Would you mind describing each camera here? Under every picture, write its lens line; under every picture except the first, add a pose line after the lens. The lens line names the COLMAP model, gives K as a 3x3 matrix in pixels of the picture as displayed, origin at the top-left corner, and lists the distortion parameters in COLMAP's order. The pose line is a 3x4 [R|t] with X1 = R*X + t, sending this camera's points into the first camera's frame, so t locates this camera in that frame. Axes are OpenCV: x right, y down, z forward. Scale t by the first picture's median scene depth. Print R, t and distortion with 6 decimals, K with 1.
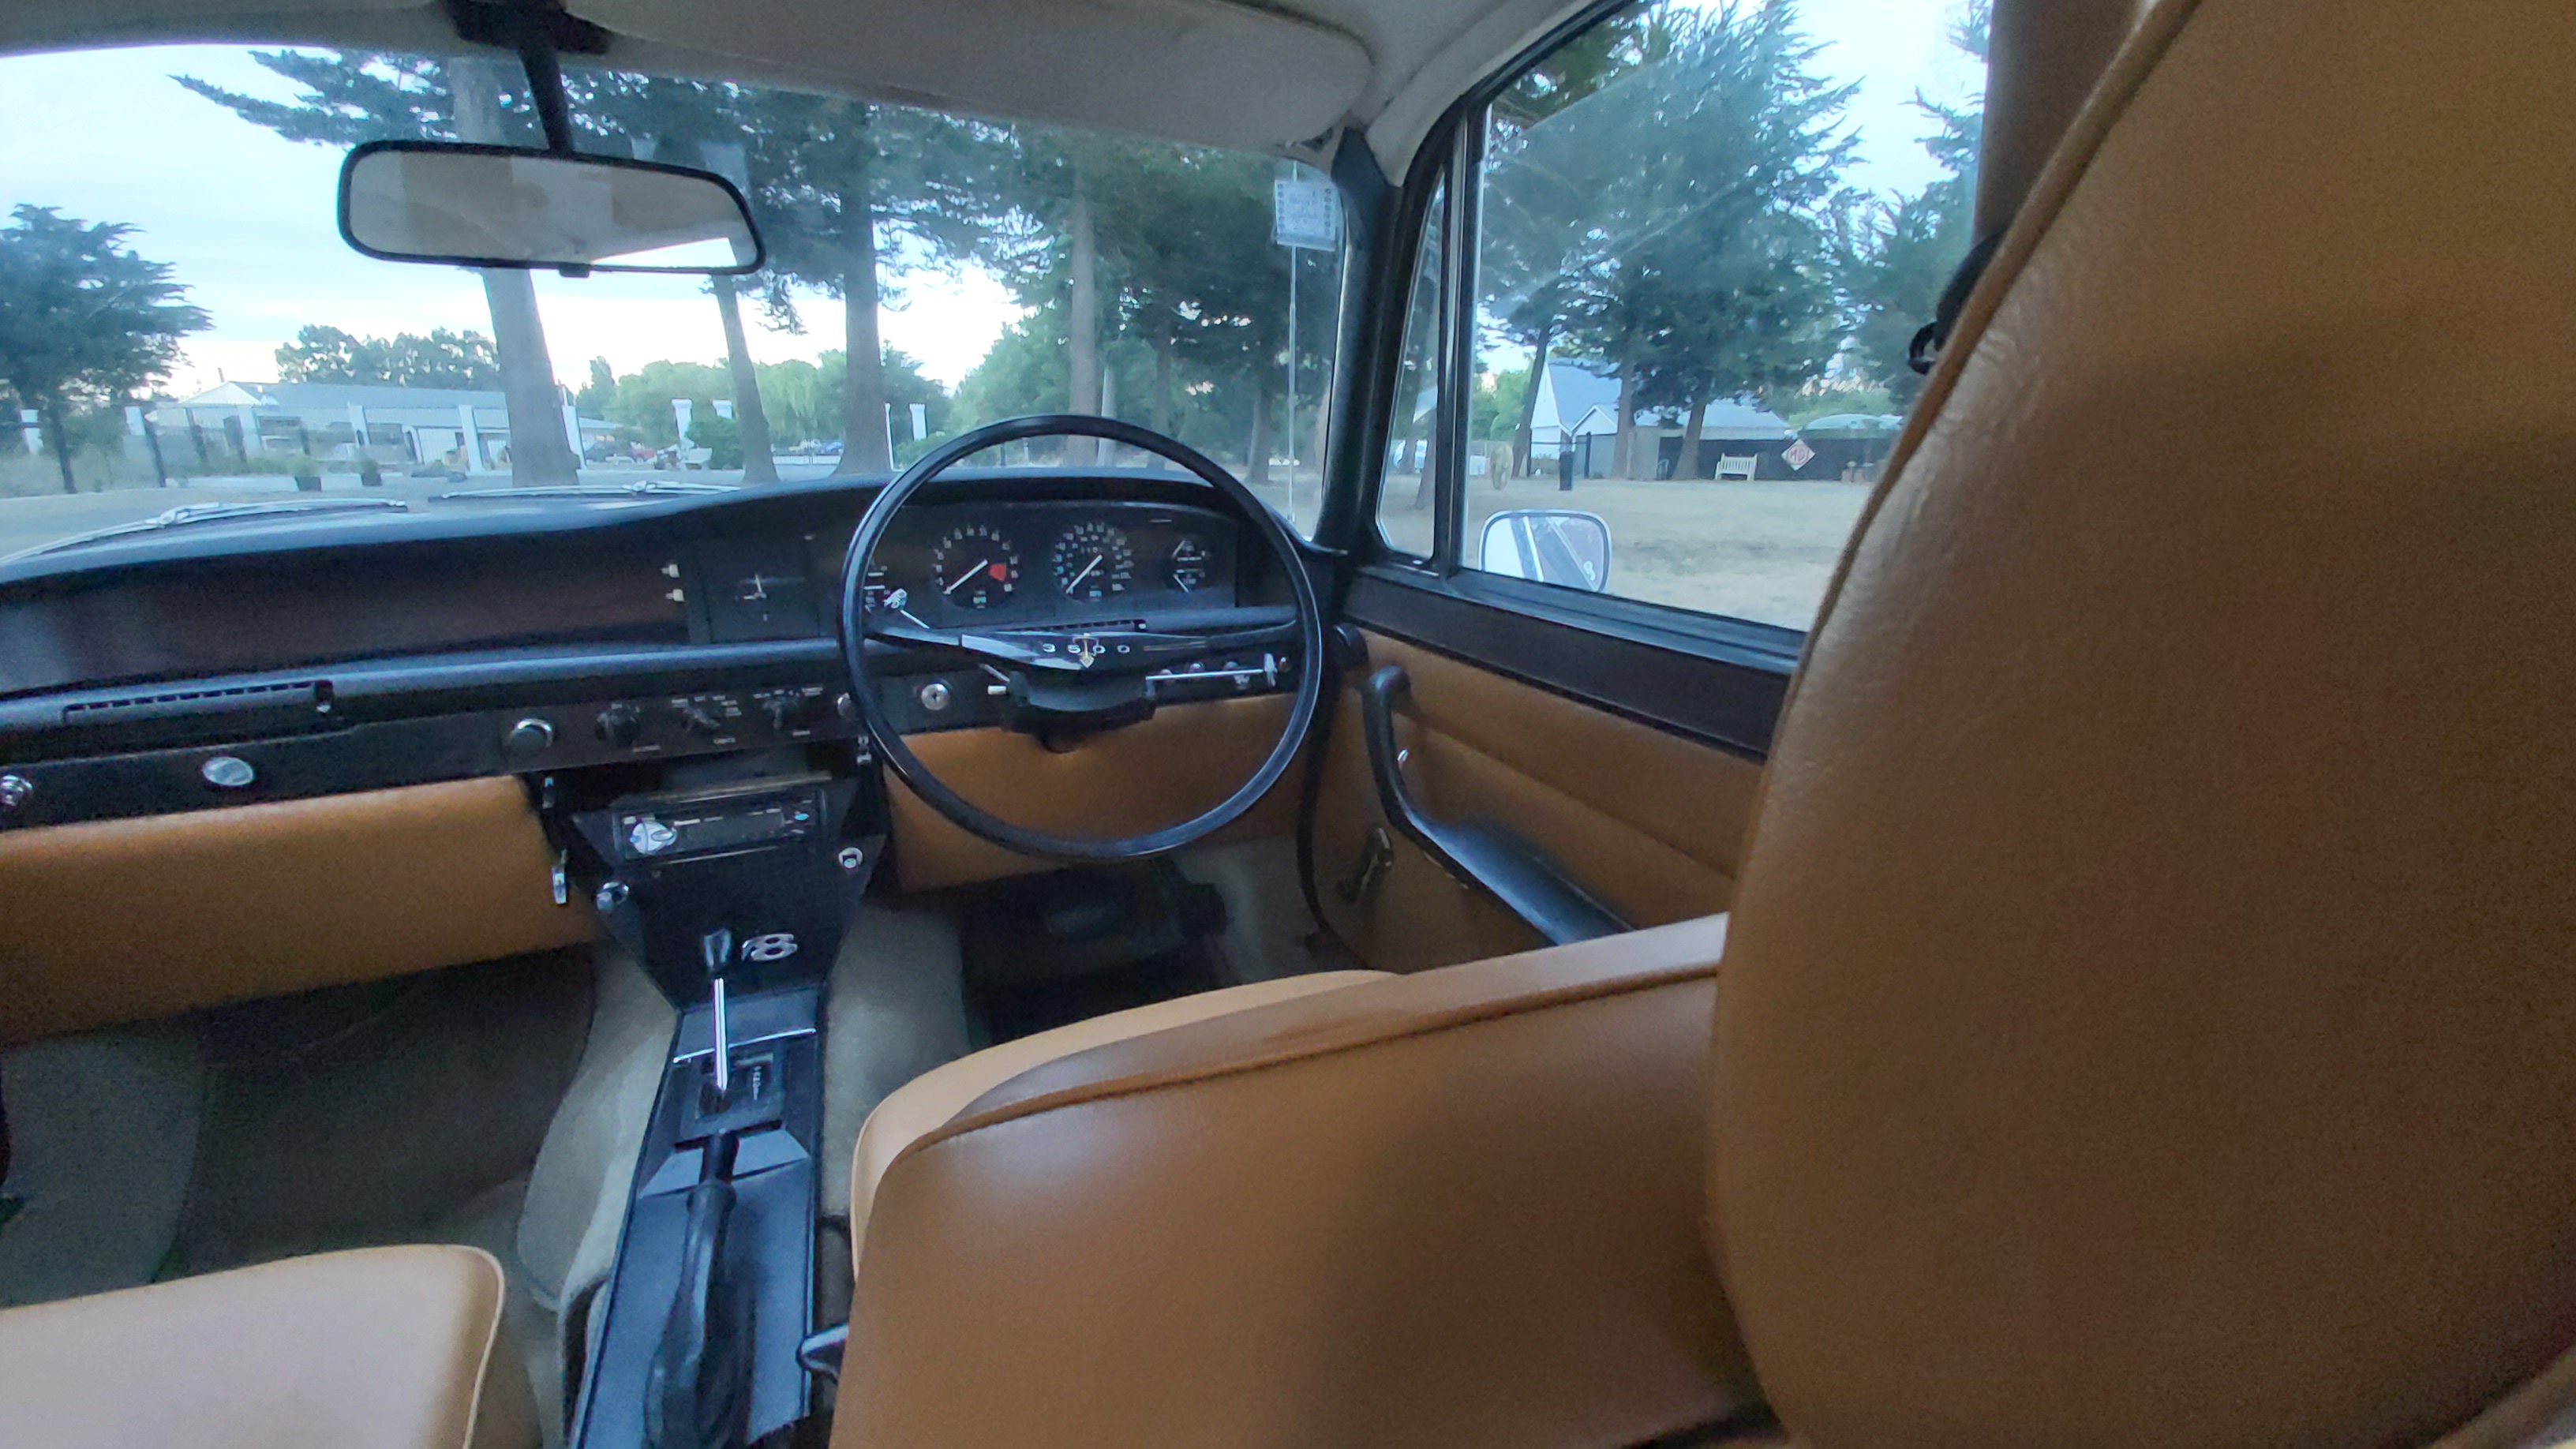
lens RADIAL K [[1005.6, 0, 1279.9], [0, 1005.6, 724.8], [0, 0, 1]] dist [0.014201, -0.014079]
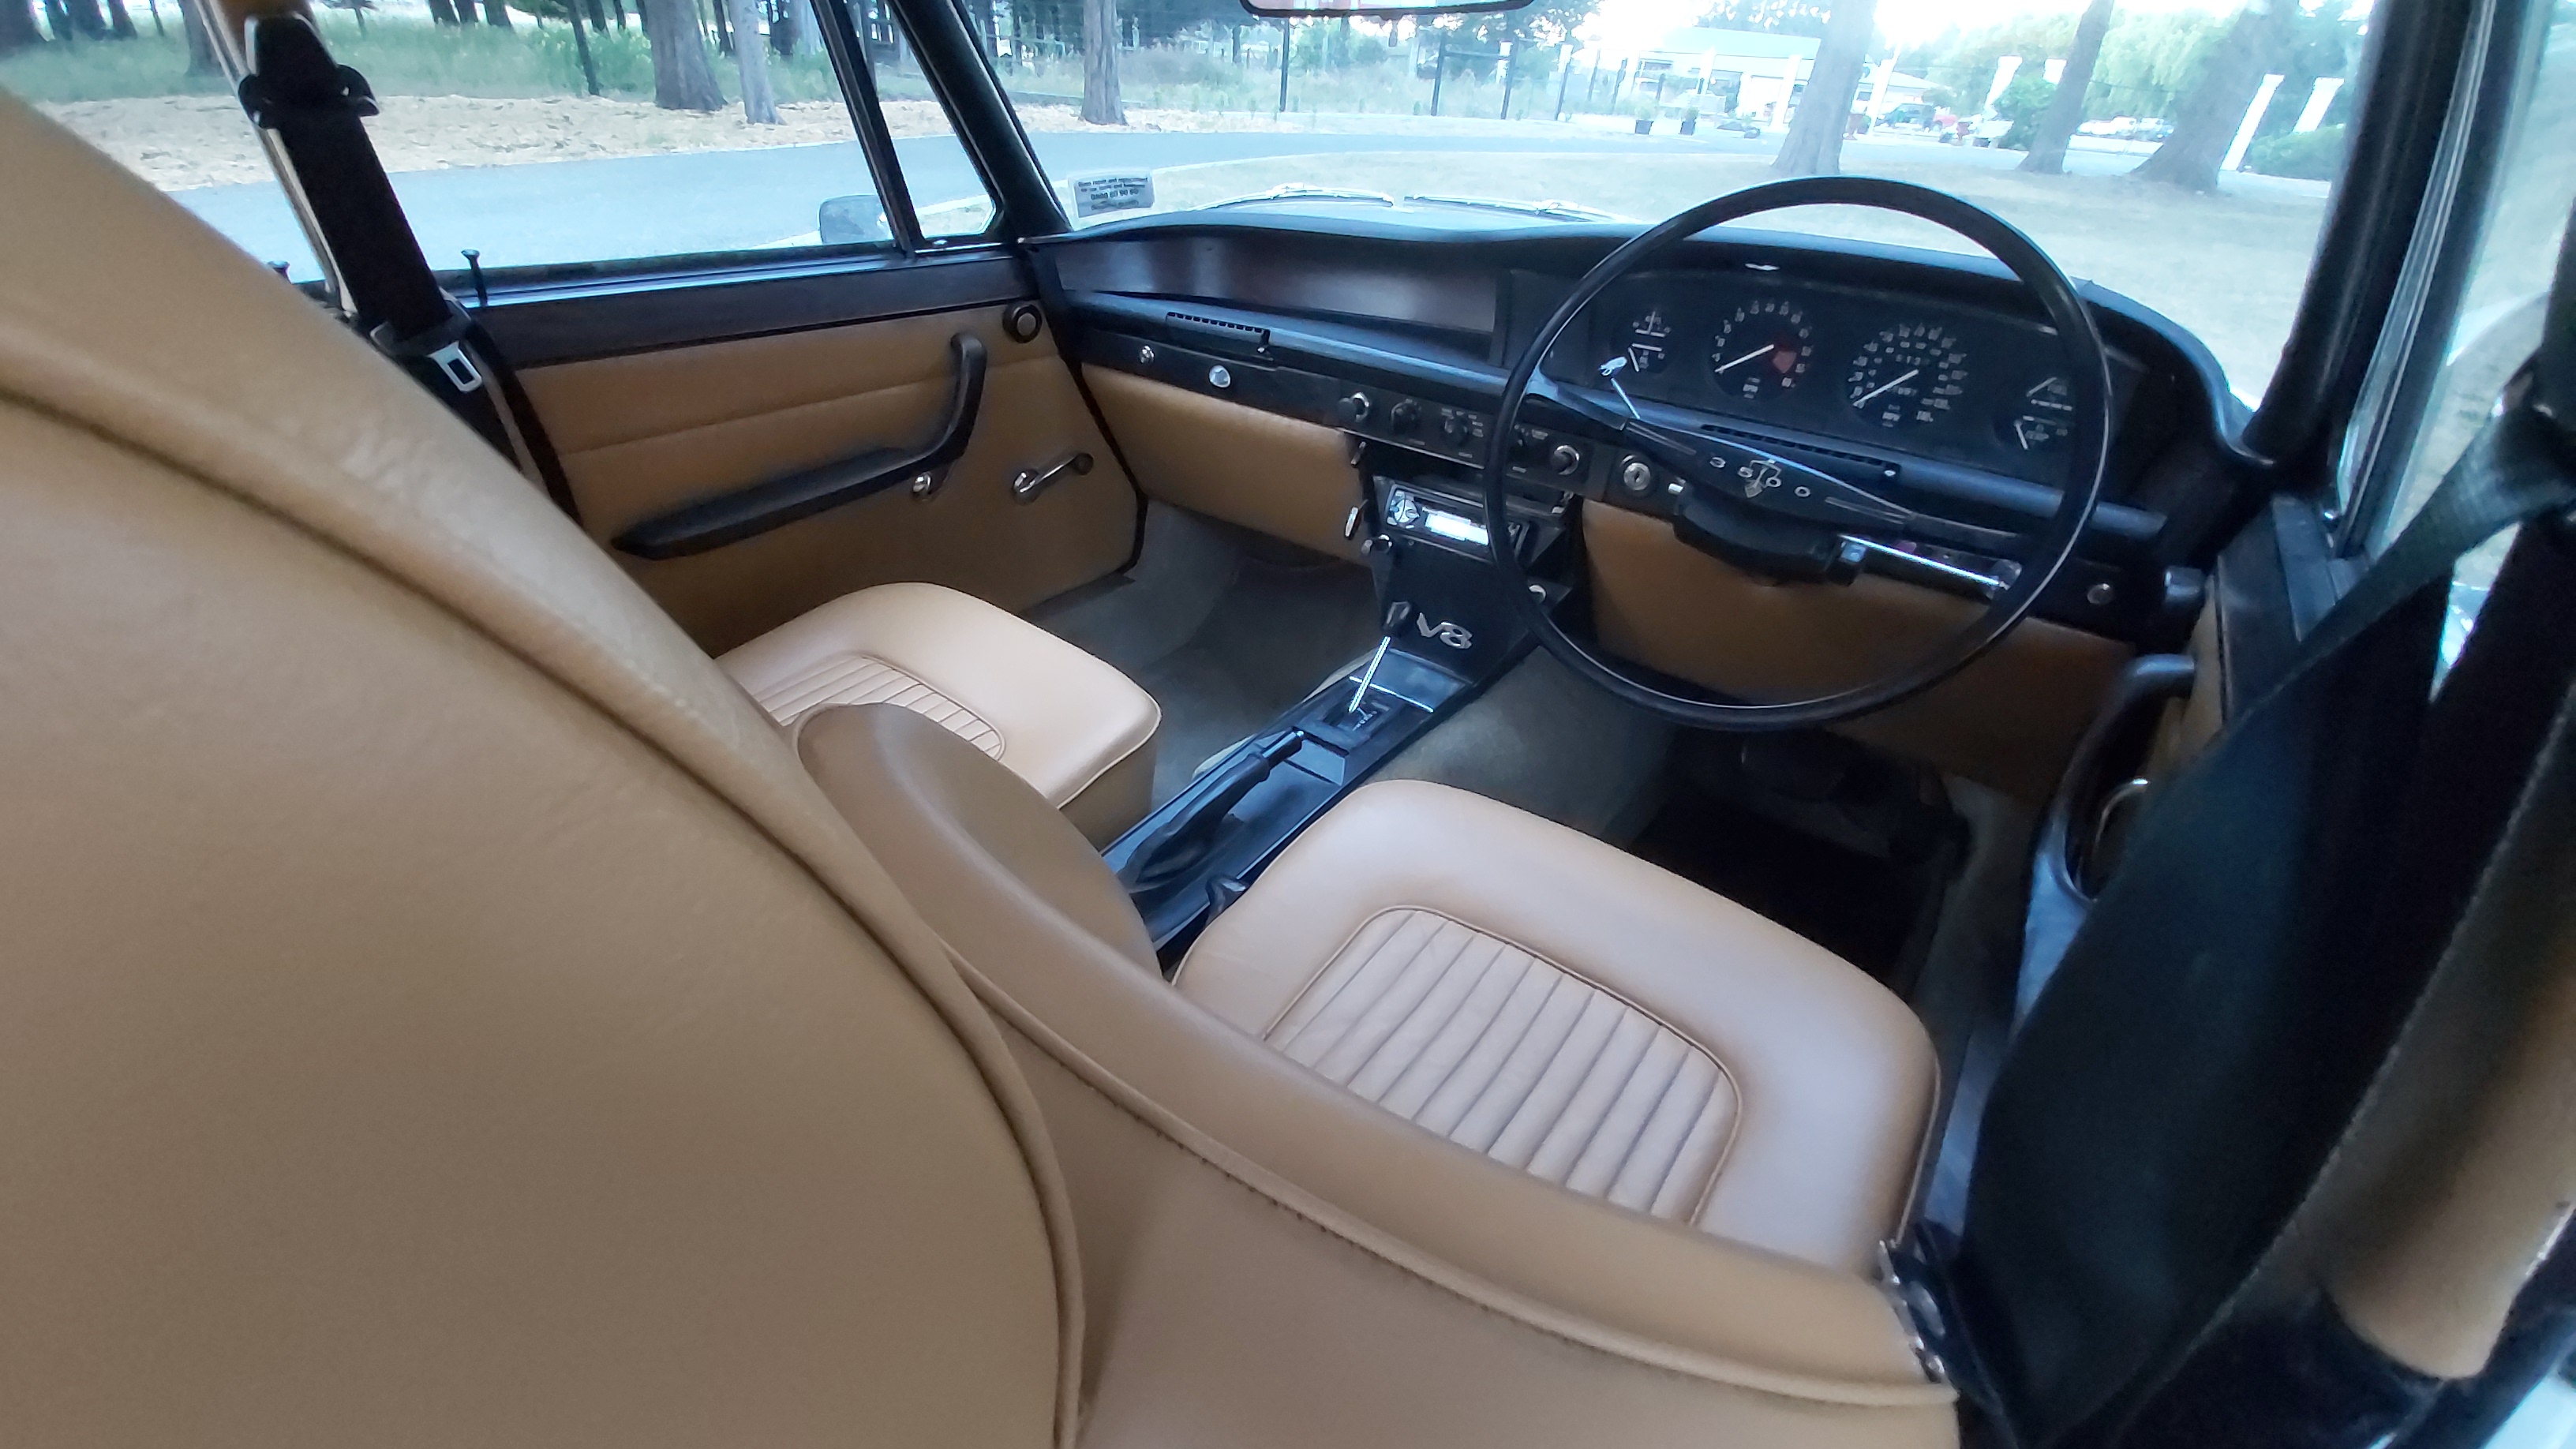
lens RADIAL K [[1008.0, 0, 1274.0], [0, 1008.0, 728.1], [0, 0, 1]] dist [0.018827, -0.016666]
pose [[0.474615, 0.500935, -0.723743, 0.330773], [-0.281337, 0.865457, 0.414527, -0.125800], [0.834020, 0.006875, 0.551691, 0.161190]]
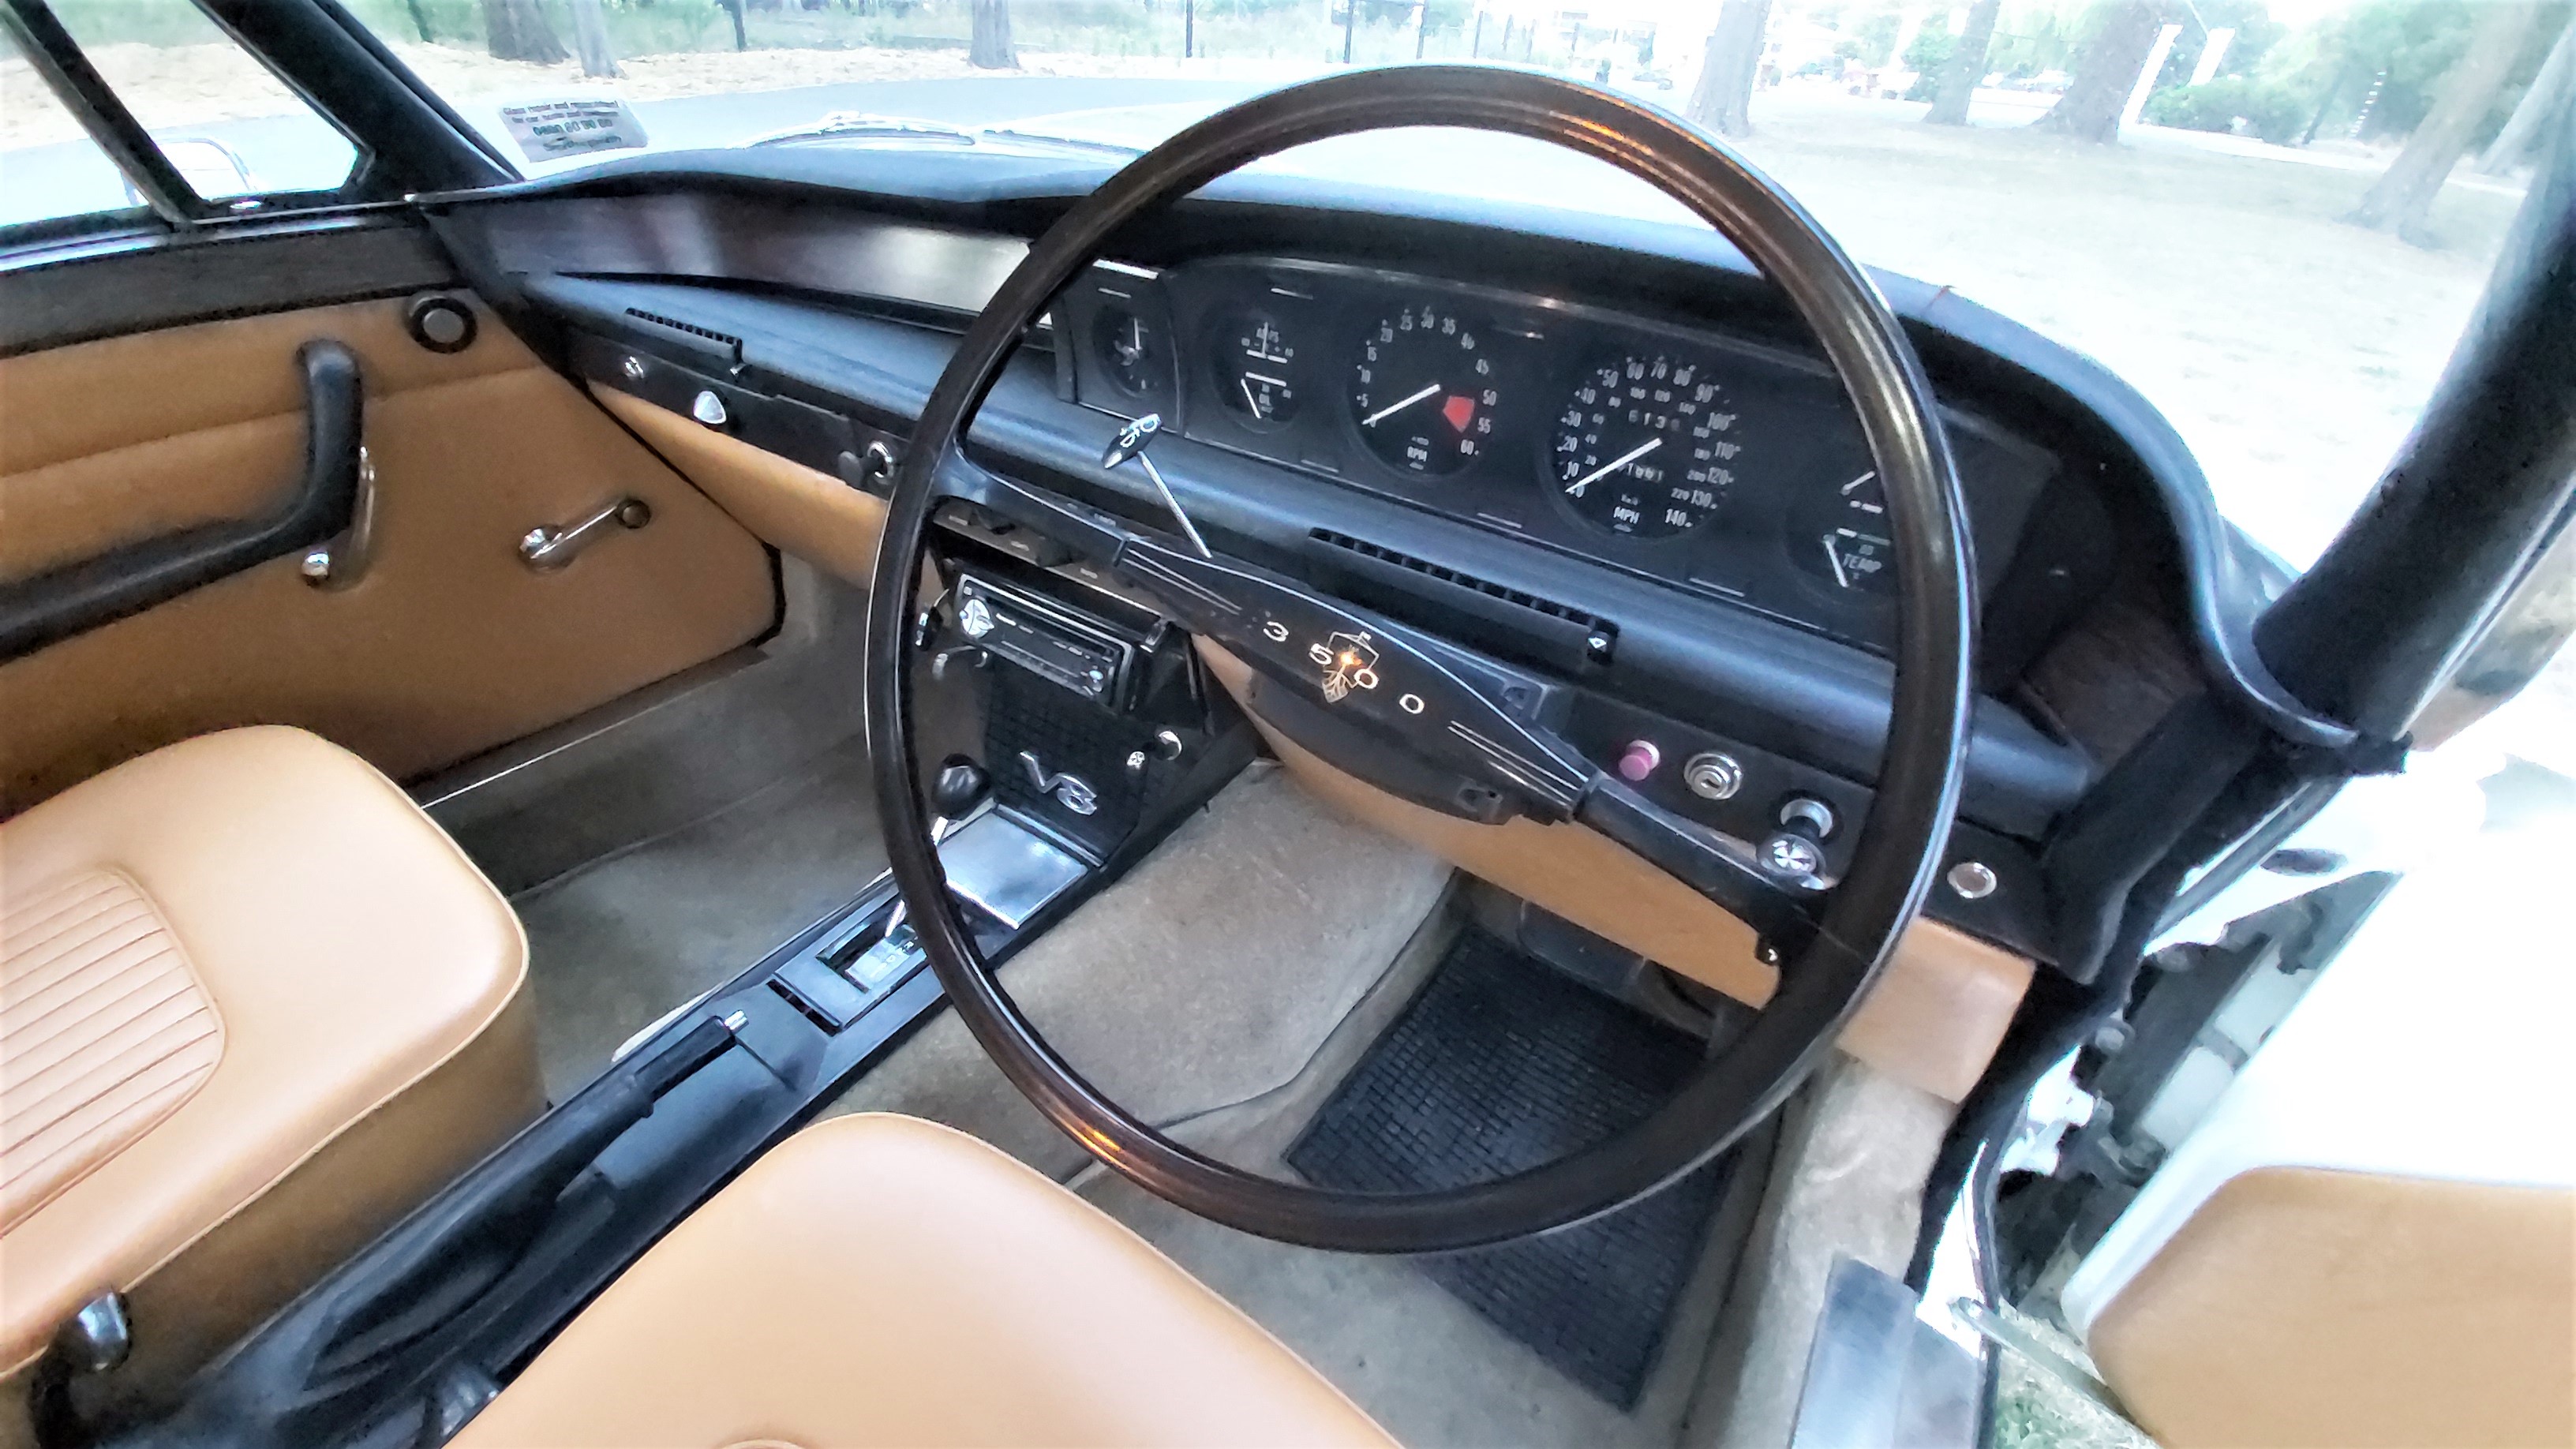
lens RADIAL K [[1005.6, 0, 1279.9], [0, 1005.6, 724.8], [0, 0, 1]] dist [0.014201, -0.014079]
pose [[0.531994, 0.511014, -0.675165, 0.106265], [-0.281840, 0.858761, 0.427897, -0.225992], [0.798466, -0.037350, 0.600880, 0.665045]]
